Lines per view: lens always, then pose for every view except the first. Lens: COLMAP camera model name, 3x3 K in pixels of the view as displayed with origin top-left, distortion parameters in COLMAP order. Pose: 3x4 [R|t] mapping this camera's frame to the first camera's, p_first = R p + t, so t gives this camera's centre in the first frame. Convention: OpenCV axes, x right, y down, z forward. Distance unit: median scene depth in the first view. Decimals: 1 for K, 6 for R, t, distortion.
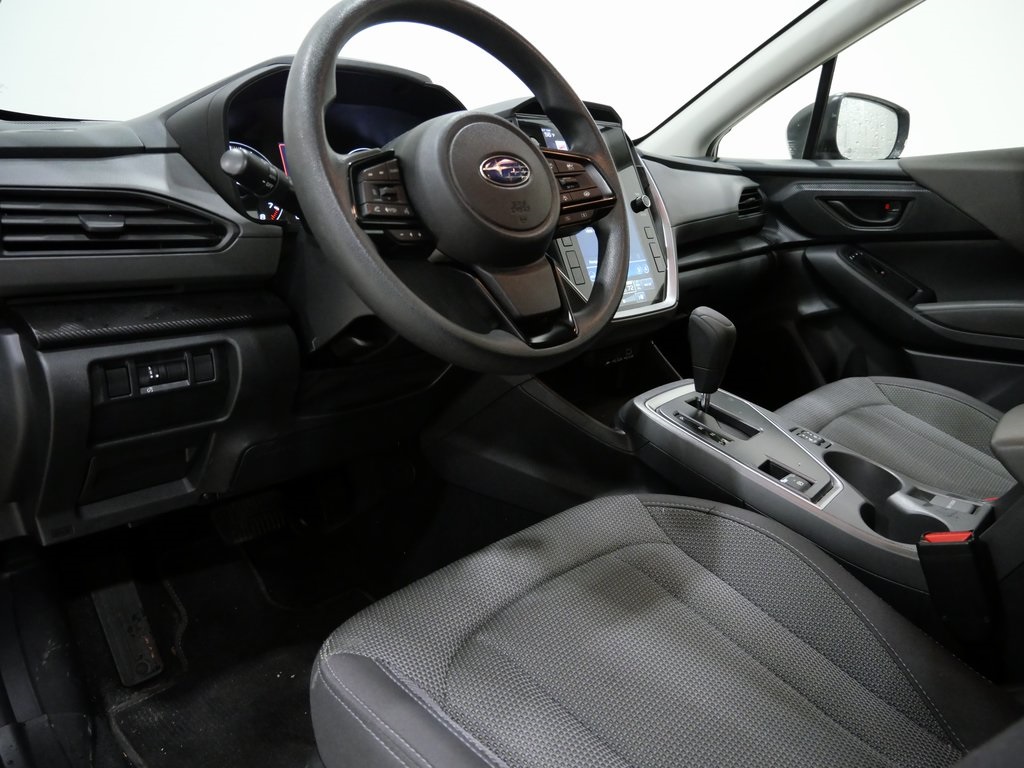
lens RADIAL K [[748.7, 0, 509.8], [0, 748.7, 385.4], [0, 0, 1]] dist [-0.049413, 0.010800]
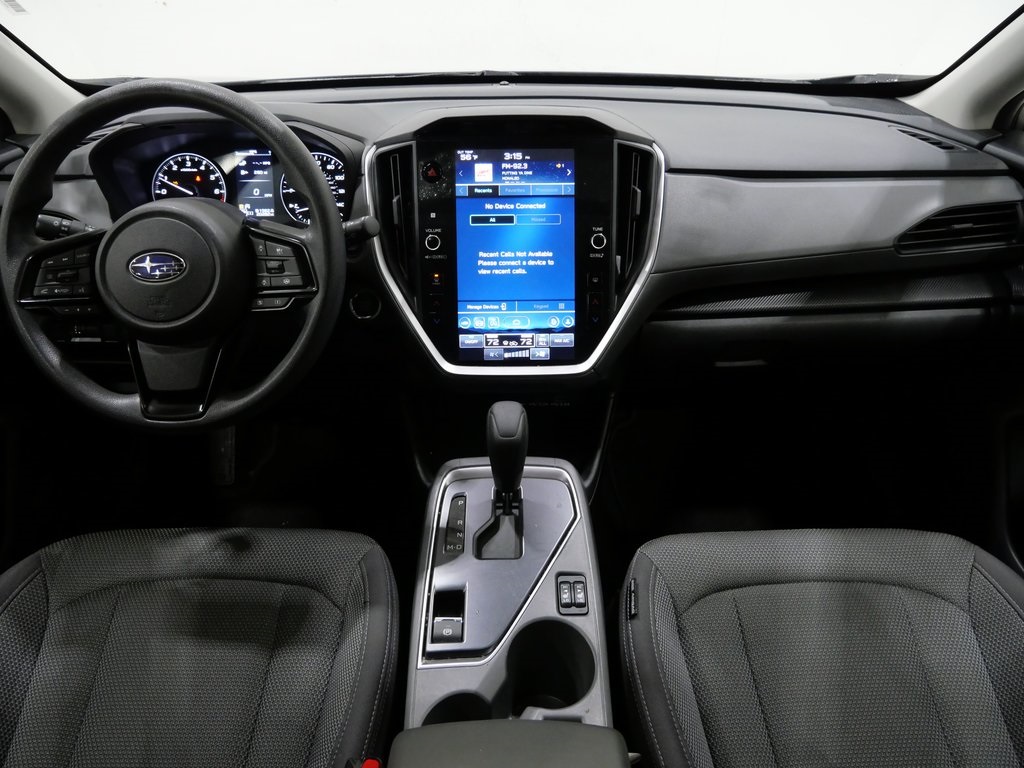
lens RADIAL K [[748.7, 0, 508.5], [0, 748.7, 383.3], [0, 0, 1]] dist [-0.049413, 0.010800]
pose [[0.680663, 0.369448, -0.632619, 1.013640], [-0.183021, 0.921902, 0.341468, -0.535422], [0.709367, -0.116642, 0.695121, 0.494734]]
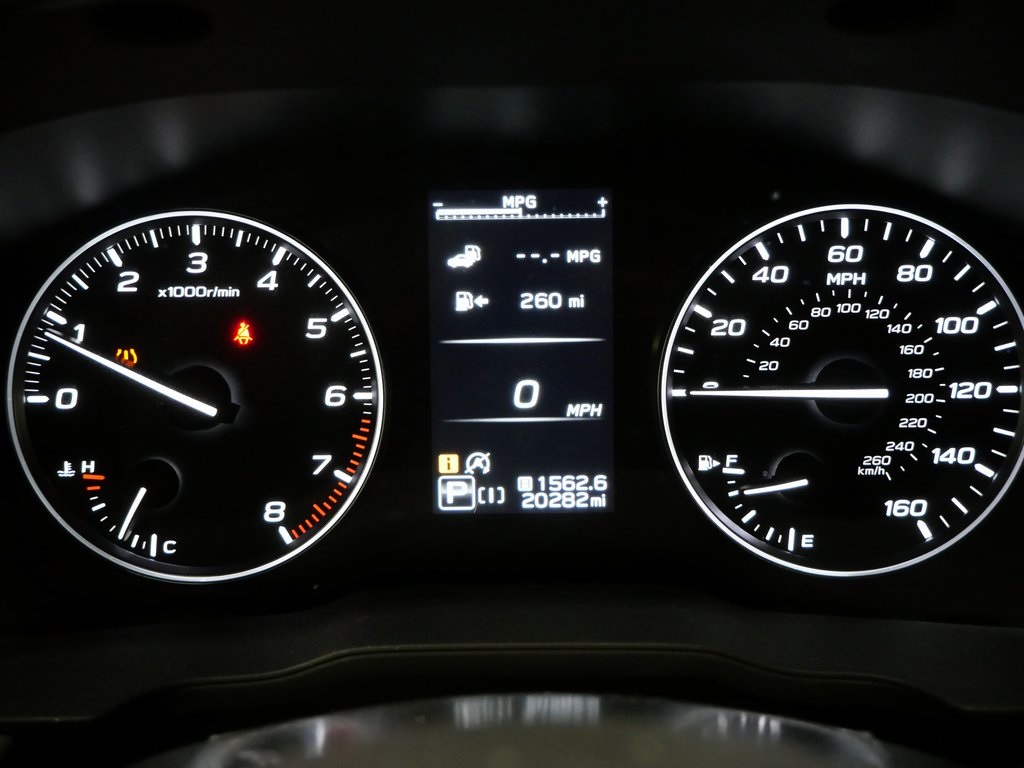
lens RADIAL K [[1020.0, 0, 517.9], [0, 1020.0, 382.9], [0, 0, 1]] dist [-0.002836, 0.000000]
pose [[0.673816, 0.263954, -0.690145, -0.082947], [-0.166655, 0.964240, 0.206074, -0.384579], [0.719859, -0.023840, 0.693710, 0.906888]]
